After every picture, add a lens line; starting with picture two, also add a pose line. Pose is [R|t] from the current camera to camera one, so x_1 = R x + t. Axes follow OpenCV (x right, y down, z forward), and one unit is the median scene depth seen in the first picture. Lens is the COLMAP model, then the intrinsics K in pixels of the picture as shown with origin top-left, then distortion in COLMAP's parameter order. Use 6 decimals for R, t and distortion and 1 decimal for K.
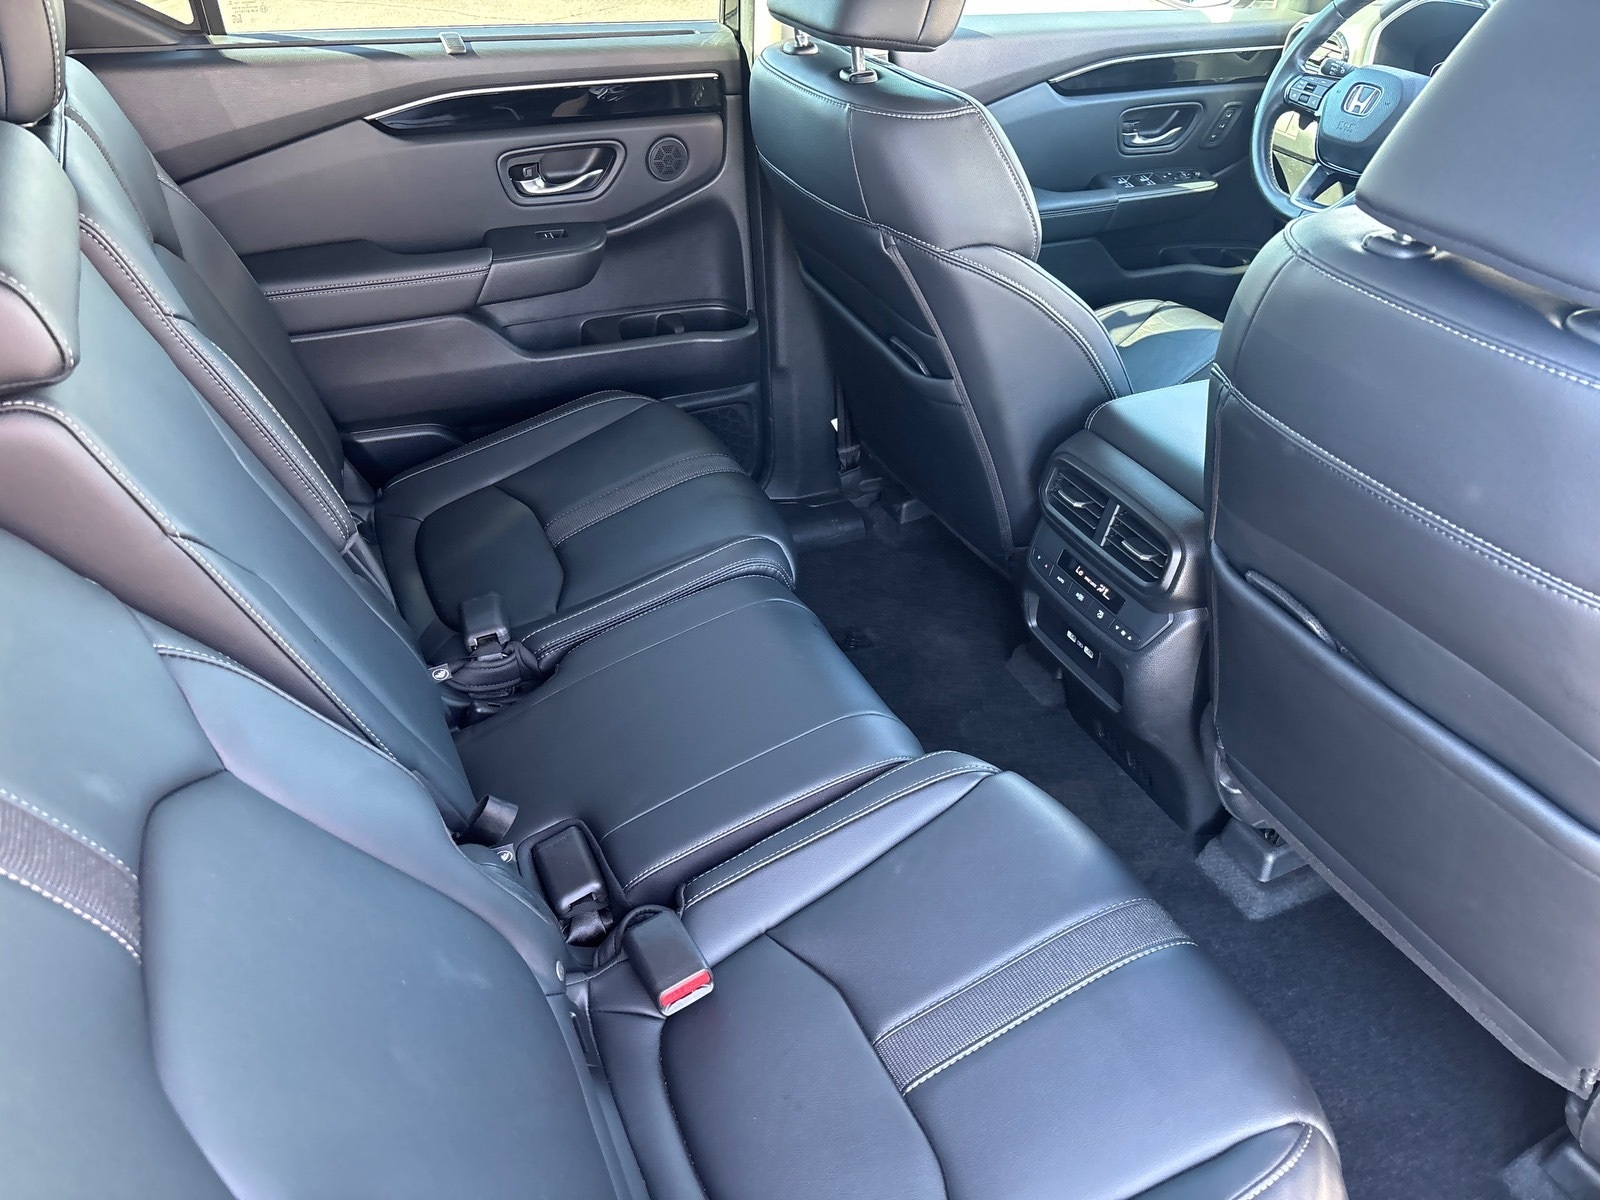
lens RADIAL K [[1211.0, 0, 800.0], [0, 1211.0, 600.0], [0, 0, 1]] dist [0.017503, -0.000926]
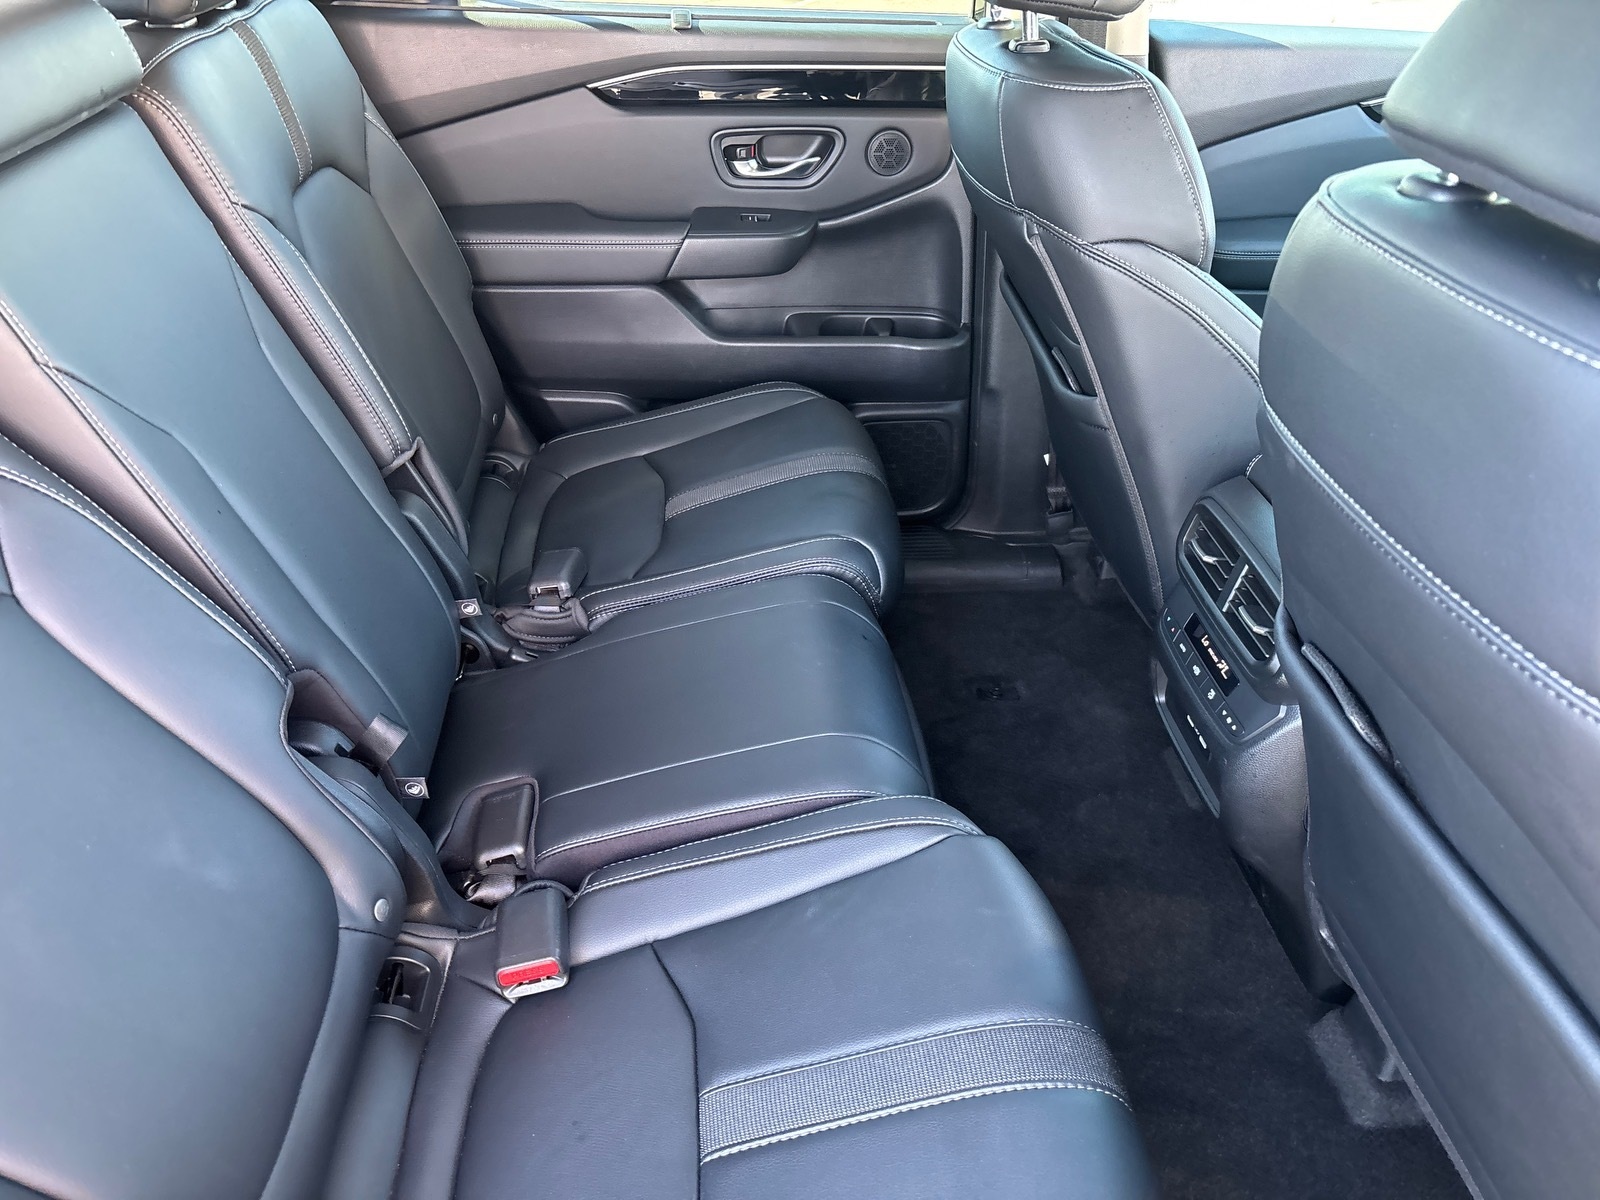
lens RADIAL K [[1209.8, 0, 802.2], [0, 1209.8, 588.7], [0, 0, 1]] dist [0.017307, 0.002514]
pose [[0.934891, 0.174442, -0.309111, 0.217958], [-0.193281, 0.980649, -0.031157, 0.019986], [0.297694, 0.088873, 0.950516, 0.121445]]
